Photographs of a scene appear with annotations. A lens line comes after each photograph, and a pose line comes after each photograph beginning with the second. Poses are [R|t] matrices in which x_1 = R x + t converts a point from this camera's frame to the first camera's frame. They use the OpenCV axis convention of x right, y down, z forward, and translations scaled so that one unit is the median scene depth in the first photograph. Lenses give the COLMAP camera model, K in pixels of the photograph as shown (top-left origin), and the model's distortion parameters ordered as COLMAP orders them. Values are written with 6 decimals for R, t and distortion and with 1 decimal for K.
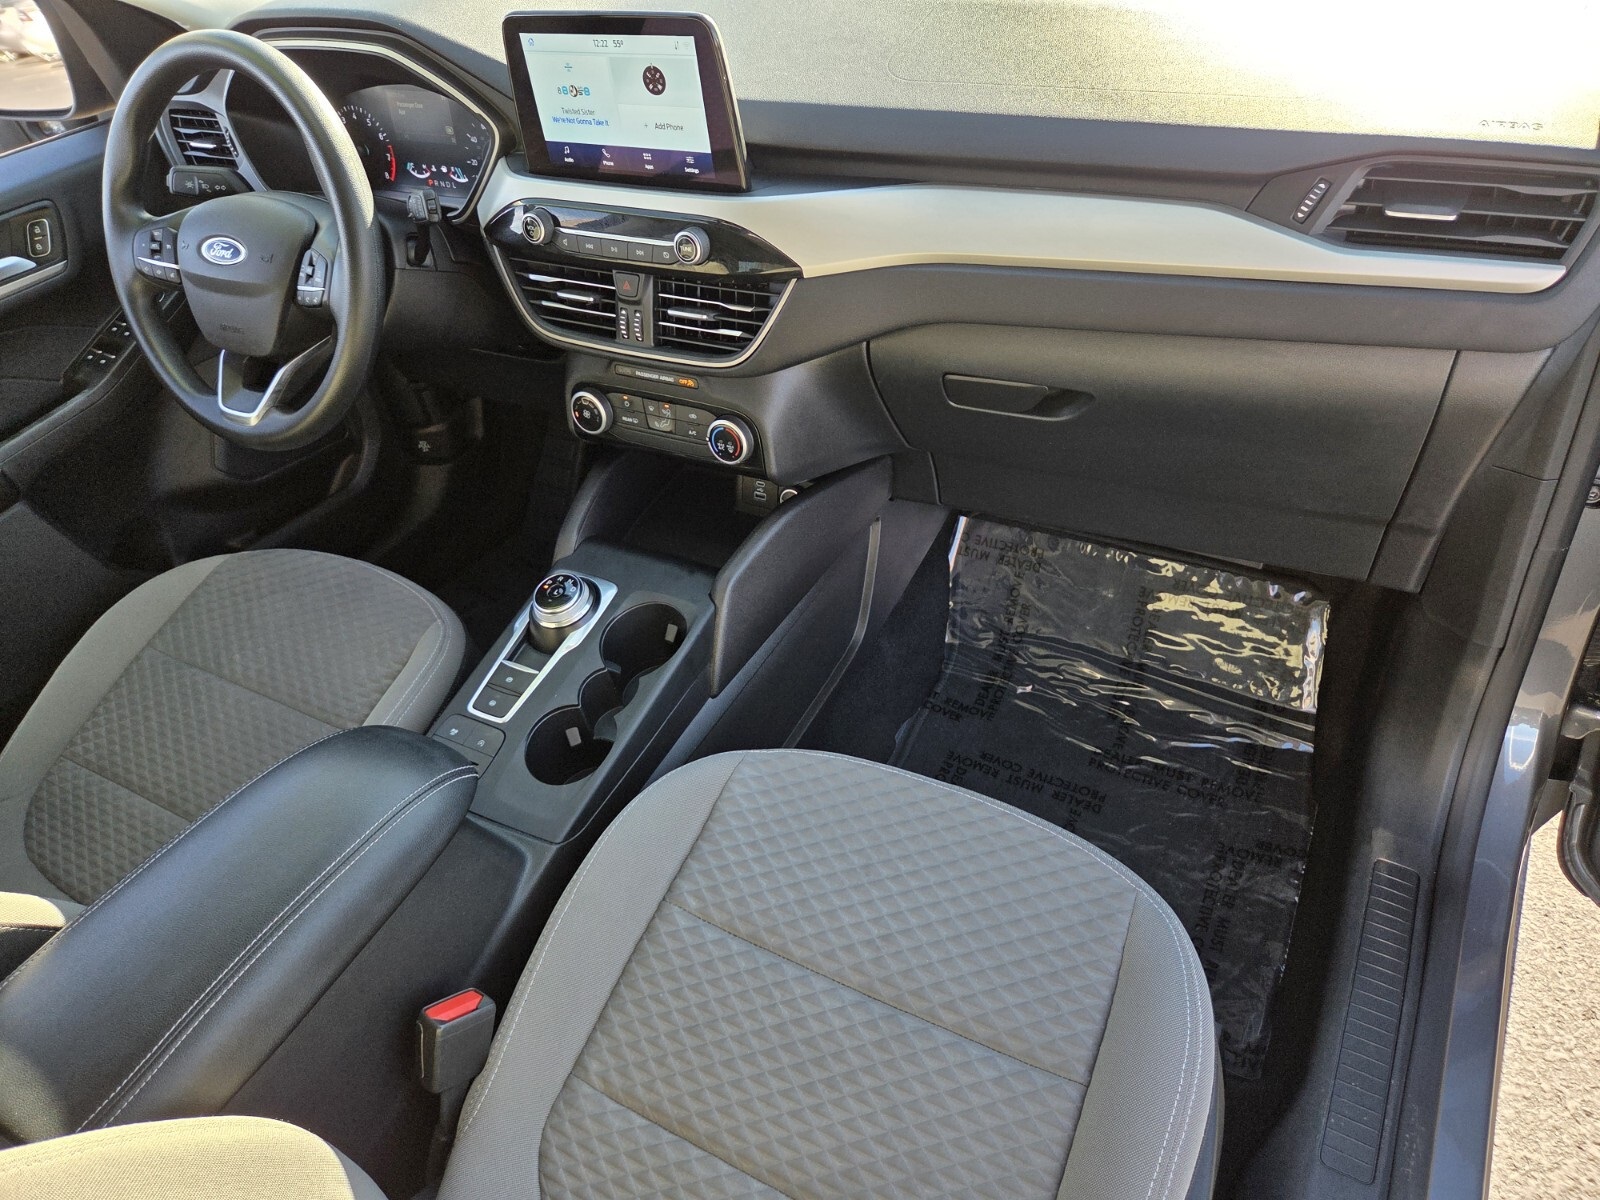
lens RADIAL K [[1024.2, 0, 800.0], [0, 1024.2, 600.0], [0, 0, 1]] dist [-0.000667, -0.001719]
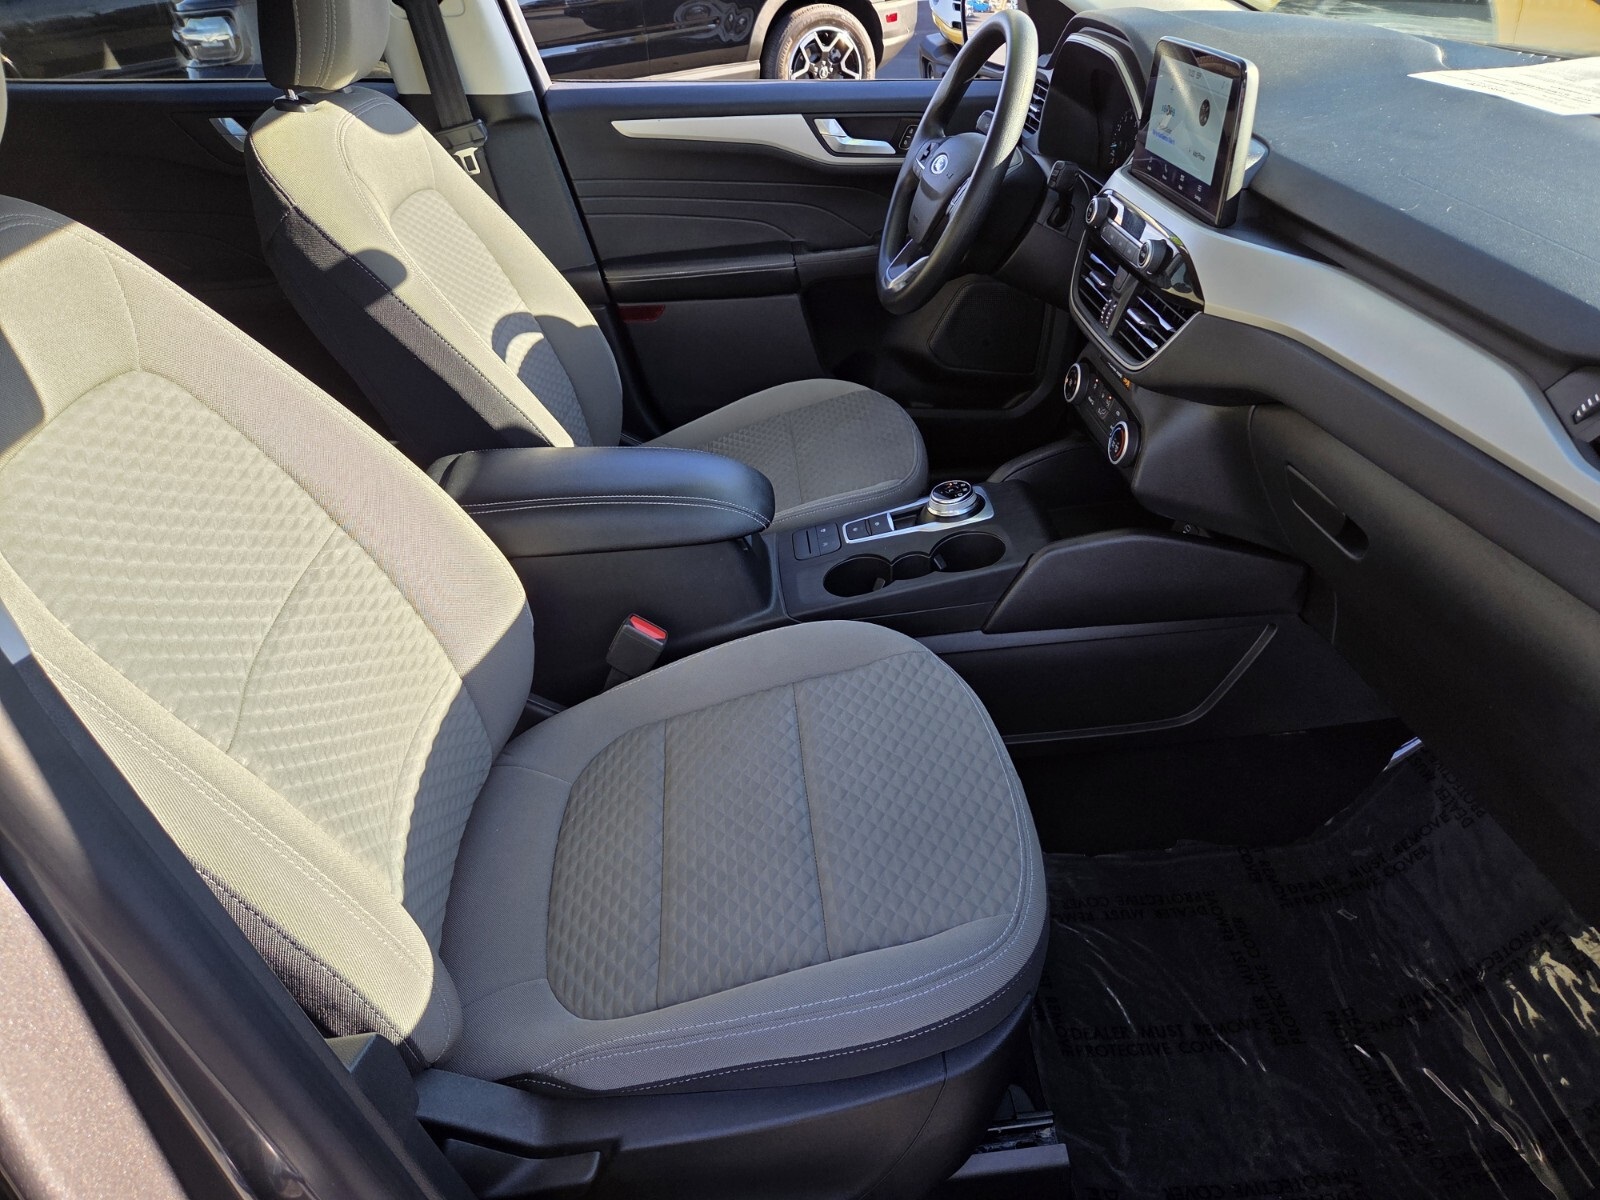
lens RADIAL K [[1024.2, 0, 800.0], [0, 1024.2, 600.0], [0, 0, 1]] dist [-0.000667, -0.001719]
pose [[0.545029, 0.542789, -0.639002, 0.537258], [-0.573182, 0.797453, 0.188494, -0.029795], [0.611887, 0.263530, 0.745752, 0.020028]]
